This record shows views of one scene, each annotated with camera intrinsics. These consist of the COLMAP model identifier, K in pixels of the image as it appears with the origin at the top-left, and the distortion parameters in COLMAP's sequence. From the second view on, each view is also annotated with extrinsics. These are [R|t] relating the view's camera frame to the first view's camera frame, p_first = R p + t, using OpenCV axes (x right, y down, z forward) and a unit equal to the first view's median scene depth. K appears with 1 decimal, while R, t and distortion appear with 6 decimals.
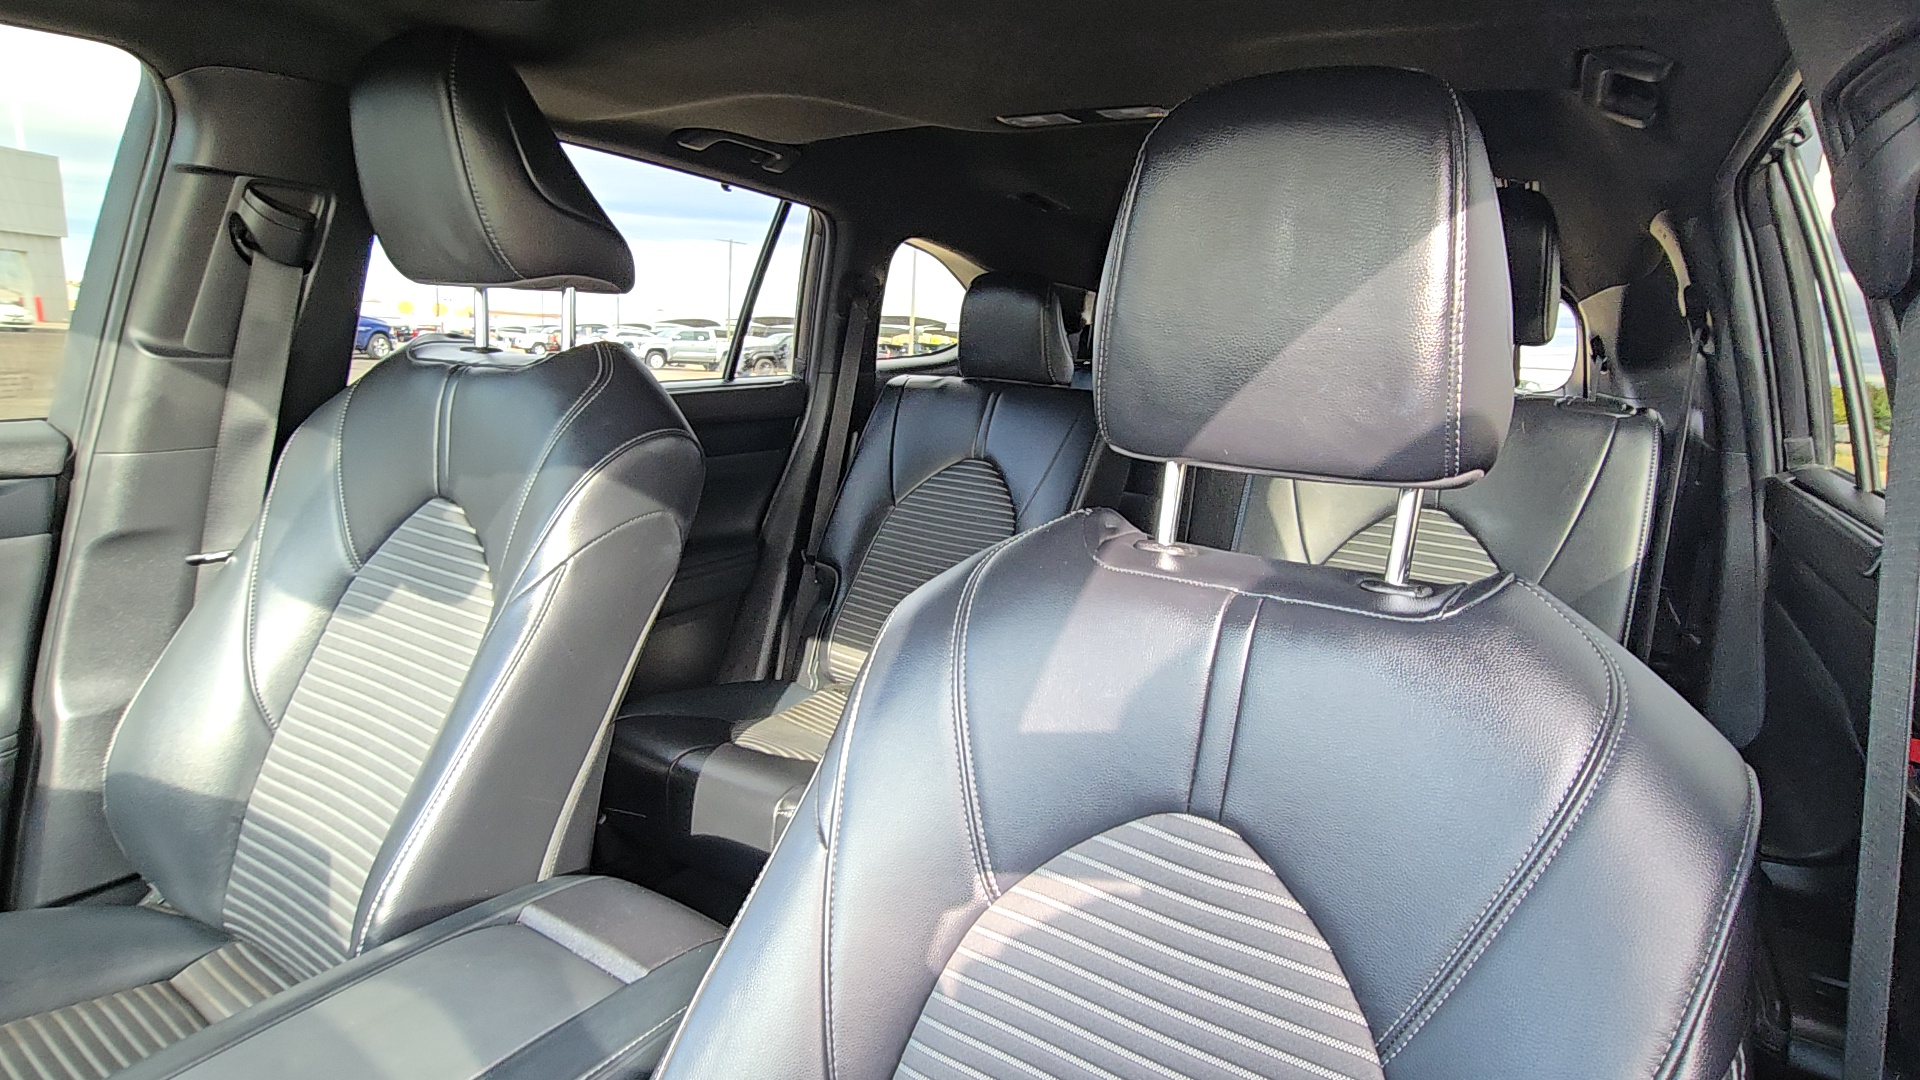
lens RADIAL K [[986.0, 0, 966.5], [0, 986.0, 547.4], [0, 0, 1]] dist [-0.000039, -0.000505]
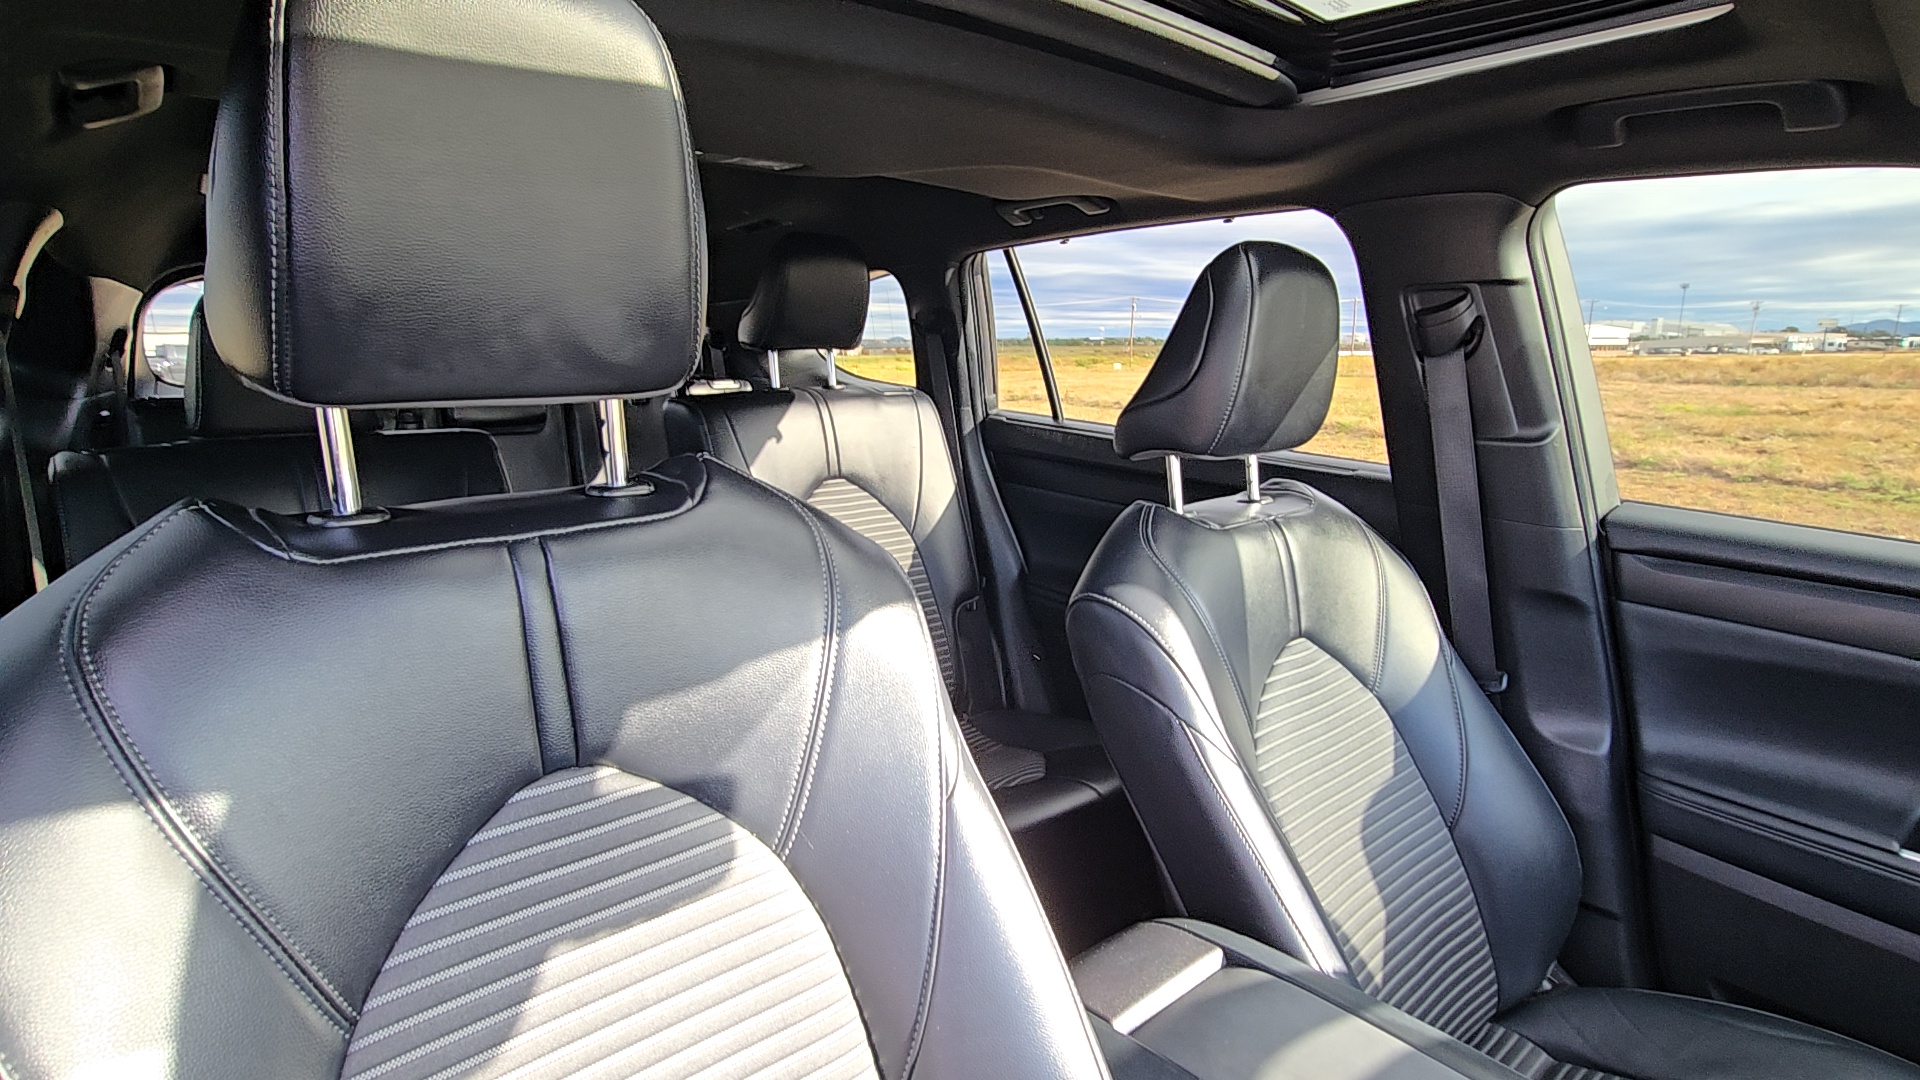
lens RADIAL K [[986.0, 0, 966.5], [0, 986.0, 547.4], [0, 0, 1]] dist [-0.000039, -0.000505]
pose [[0.240017, -0.251910, 0.937514, -0.966443], [0.152598, 0.963529, 0.219833, -0.259523], [-0.958700, 0.090299, 0.269704, 0.612327]]
